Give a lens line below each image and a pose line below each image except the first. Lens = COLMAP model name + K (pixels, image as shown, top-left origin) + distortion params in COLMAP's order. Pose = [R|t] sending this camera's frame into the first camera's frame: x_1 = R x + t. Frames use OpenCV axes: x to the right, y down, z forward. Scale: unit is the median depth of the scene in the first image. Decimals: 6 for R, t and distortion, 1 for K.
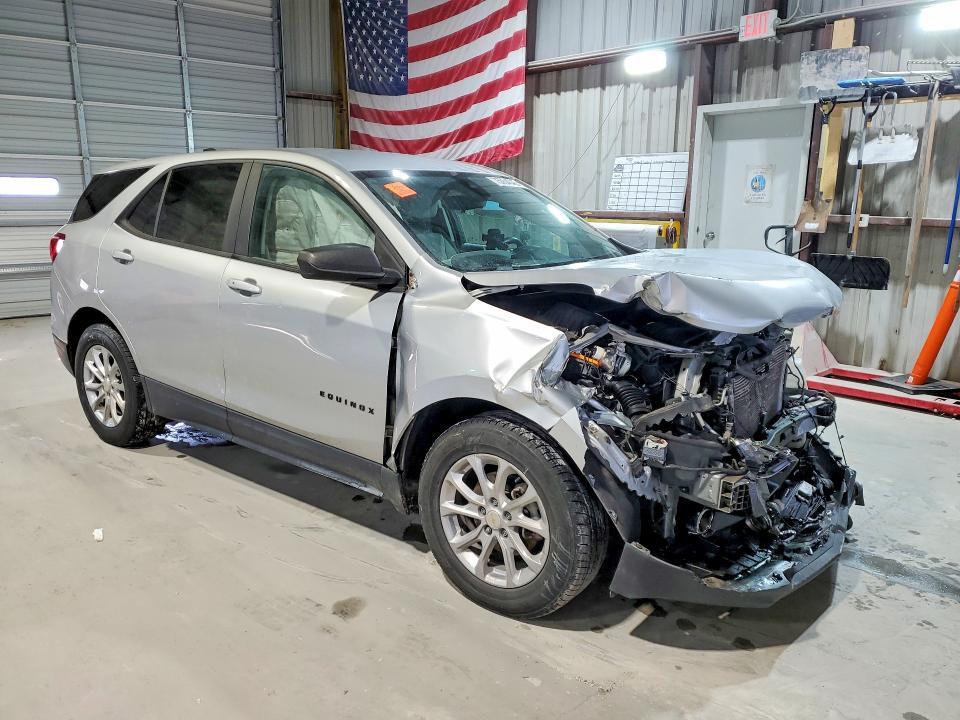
lens RADIAL K [[736.2, 0, 476.1], [0, 736.2, 358.9], [0, 0, 1]] dist [0.008662, 0.012439]
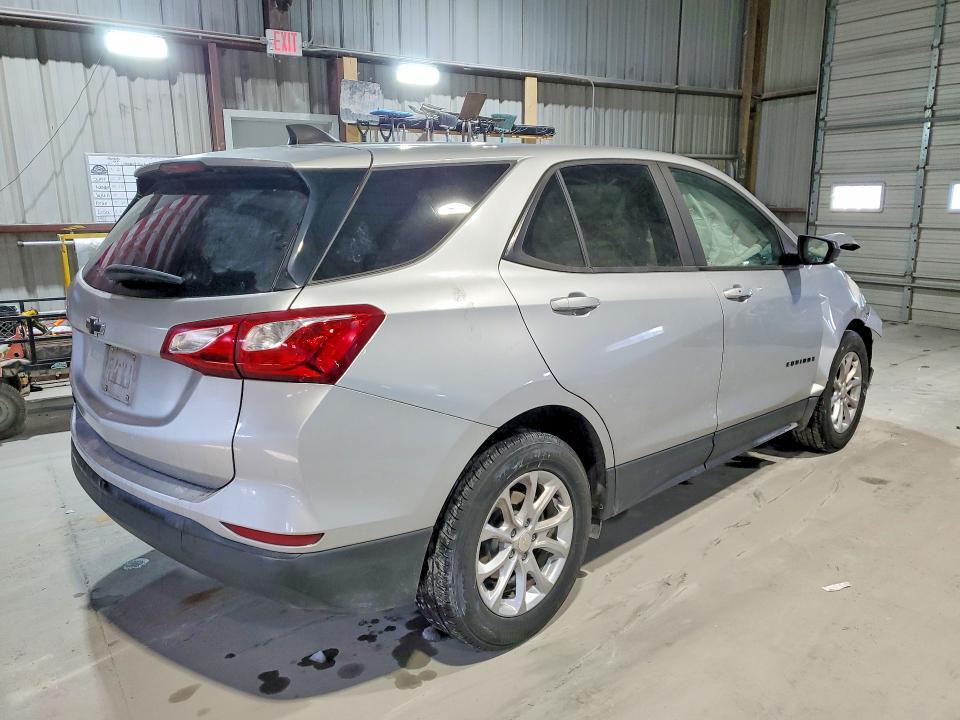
lens RADIAL K [[736.2, 0, 477.9], [0, 736.2, 359.9], [0, 0, 1]] dist [0.008662, 0.012439]
pose [[0.135296, -0.219112, 0.966274, -0.760353], [0.226730, 0.956210, 0.185084, -0.156850], [-0.964515, 0.194042, 0.179050, 0.672554]]
